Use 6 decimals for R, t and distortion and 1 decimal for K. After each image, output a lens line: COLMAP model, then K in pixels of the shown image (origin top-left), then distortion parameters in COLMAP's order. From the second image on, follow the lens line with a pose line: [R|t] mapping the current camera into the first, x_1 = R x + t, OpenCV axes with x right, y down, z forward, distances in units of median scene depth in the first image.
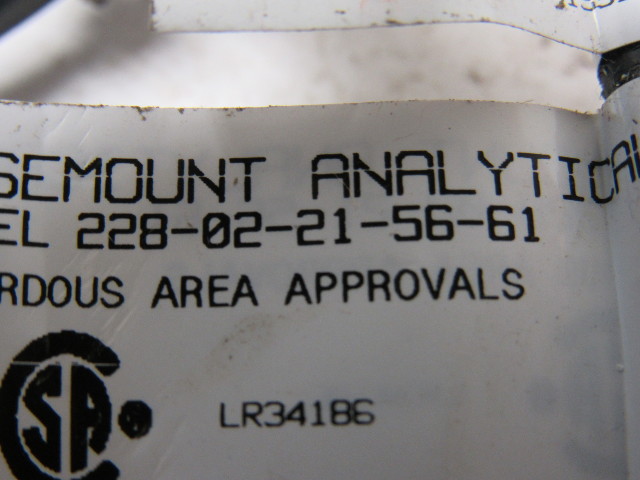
lens RADIAL K [[887.6, 0, 320.0], [0, 887.6, 240.0], [0, 0, 1]] dist [-0.281503, -0.095111]
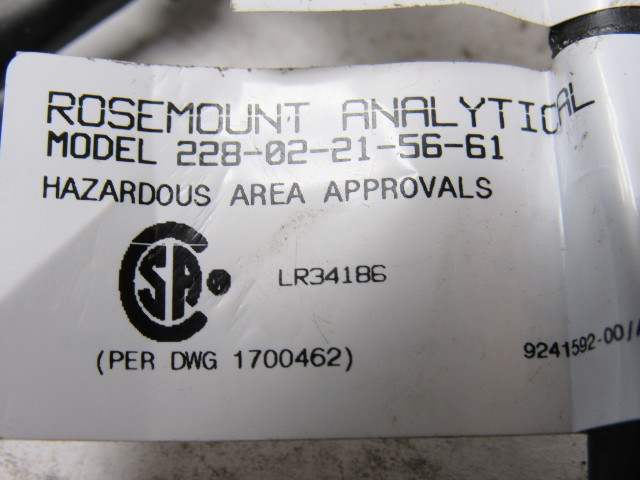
lens RADIAL K [[887.6, 0, 320.0], [0, 887.6, 240.0], [0, 0, 1]] dist [-0.281503, -0.095111]
pose [[0.999377, -0.003657, -0.035112, 0.004353], [0.003923, 0.999964, 0.007516, 0.123094], [0.035083, -0.007650, 0.999355, -0.434720]]
